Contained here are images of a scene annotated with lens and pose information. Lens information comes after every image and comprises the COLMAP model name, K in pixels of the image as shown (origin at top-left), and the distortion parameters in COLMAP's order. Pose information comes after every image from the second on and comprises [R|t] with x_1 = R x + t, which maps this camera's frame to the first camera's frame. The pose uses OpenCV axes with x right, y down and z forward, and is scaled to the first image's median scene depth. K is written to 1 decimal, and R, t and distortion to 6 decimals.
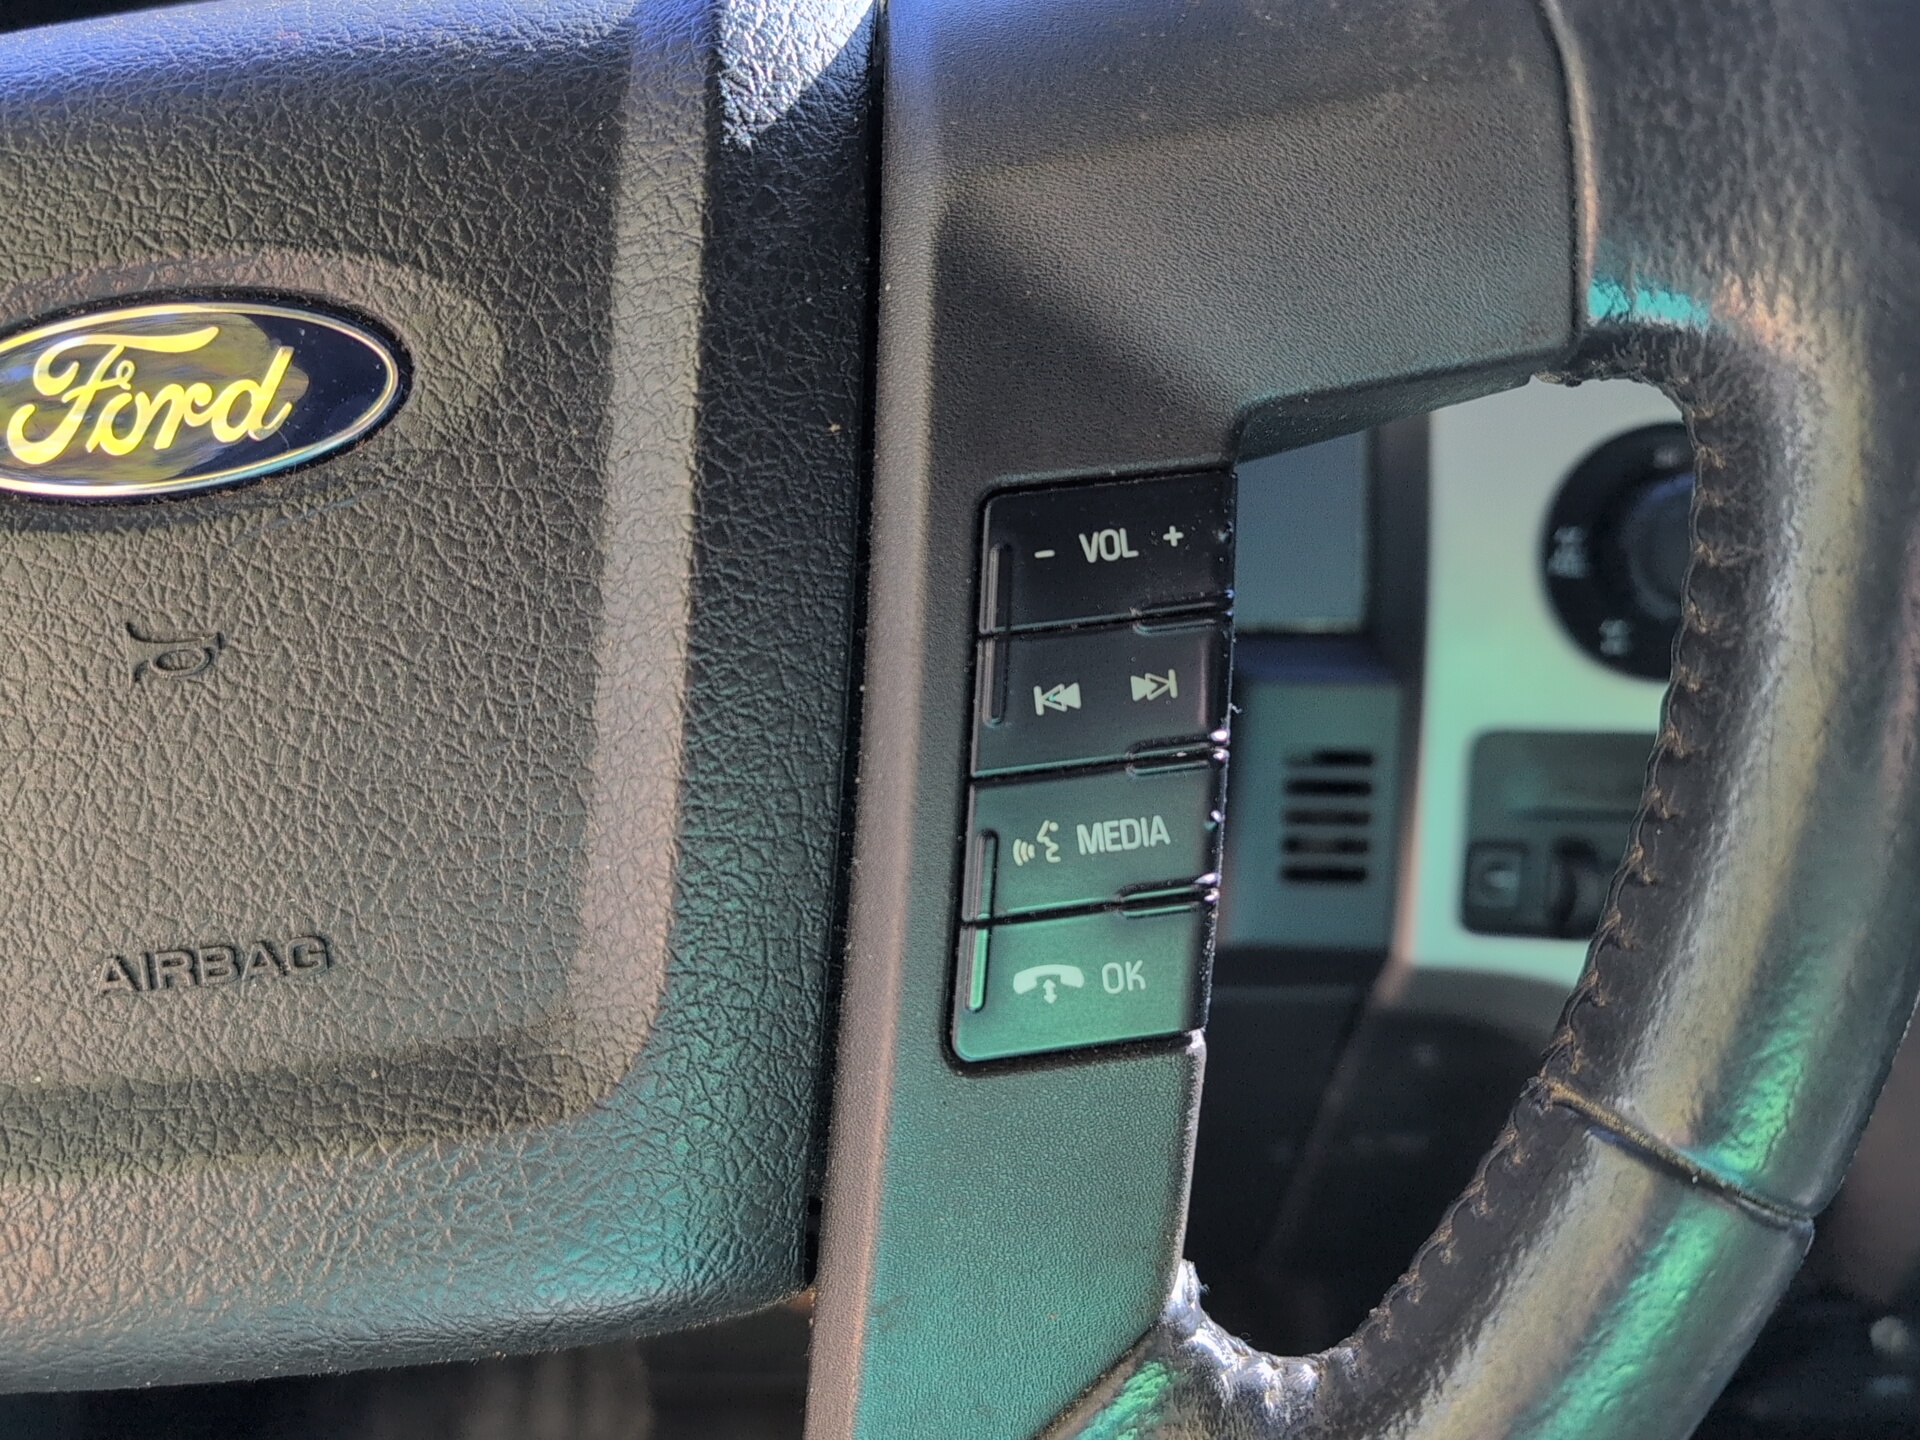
lens RADIAL K [[1612.7, 0, 957.7], [0, 1612.7, 697.6], [0, 0, 1]] dist [0.048435, -0.131093]
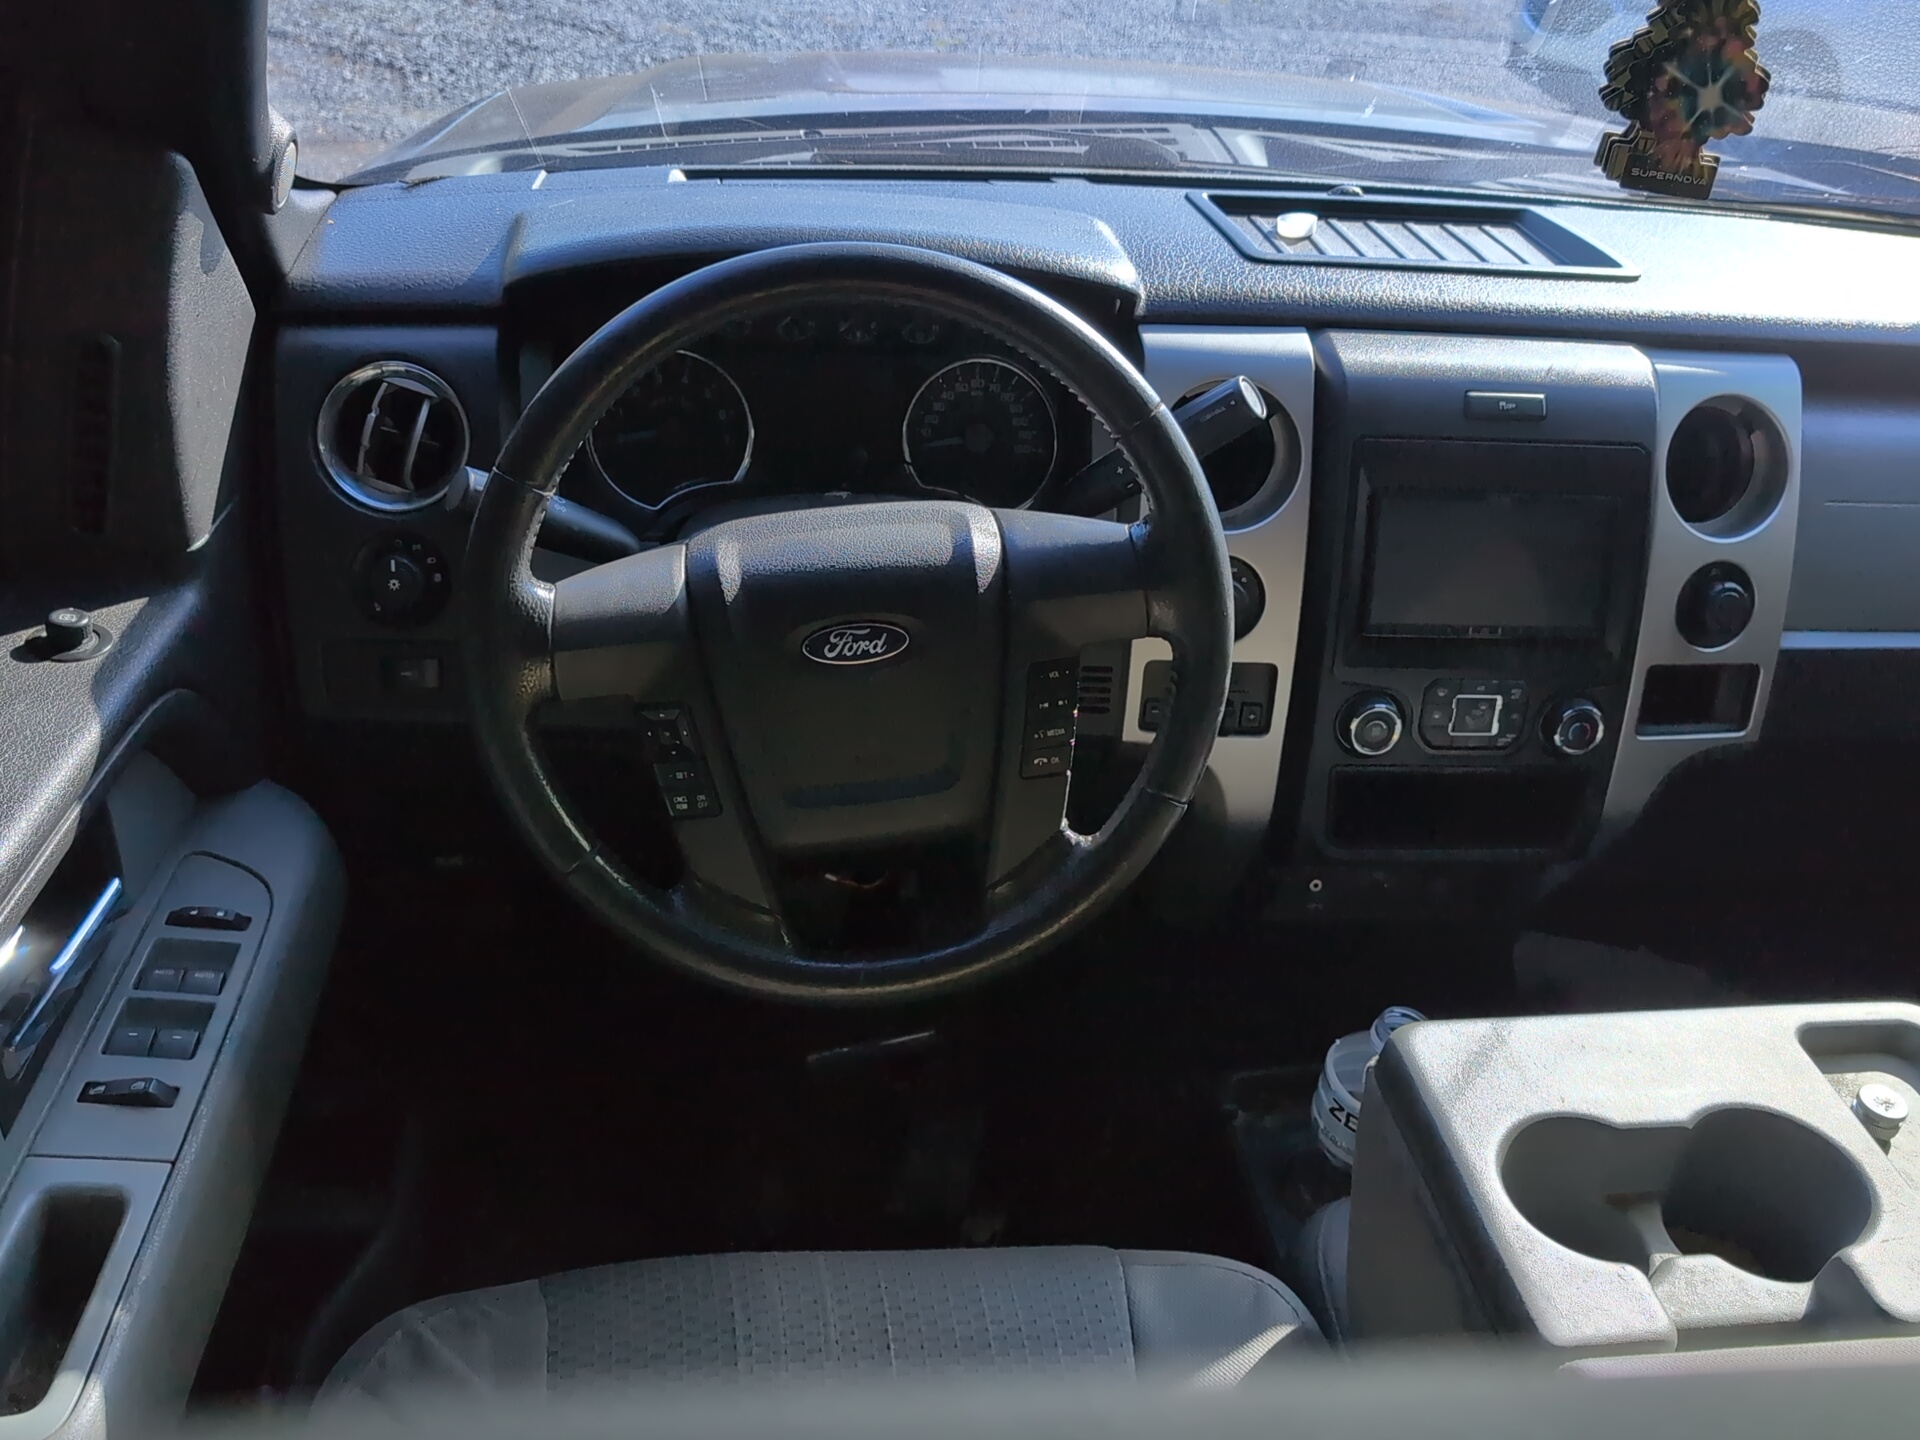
lens RADIAL K [[1599.2, 0, 934.7], [0, 1599.2, 716.5], [0, 0, 1]] dist [0.005003, -0.002601]
pose [[0.992530, -0.005287, 0.121888, -0.849577], [-0.016929, 0.983427, 0.180511, -0.832985], [-0.120822, -0.181226, 0.975991, -3.682410]]
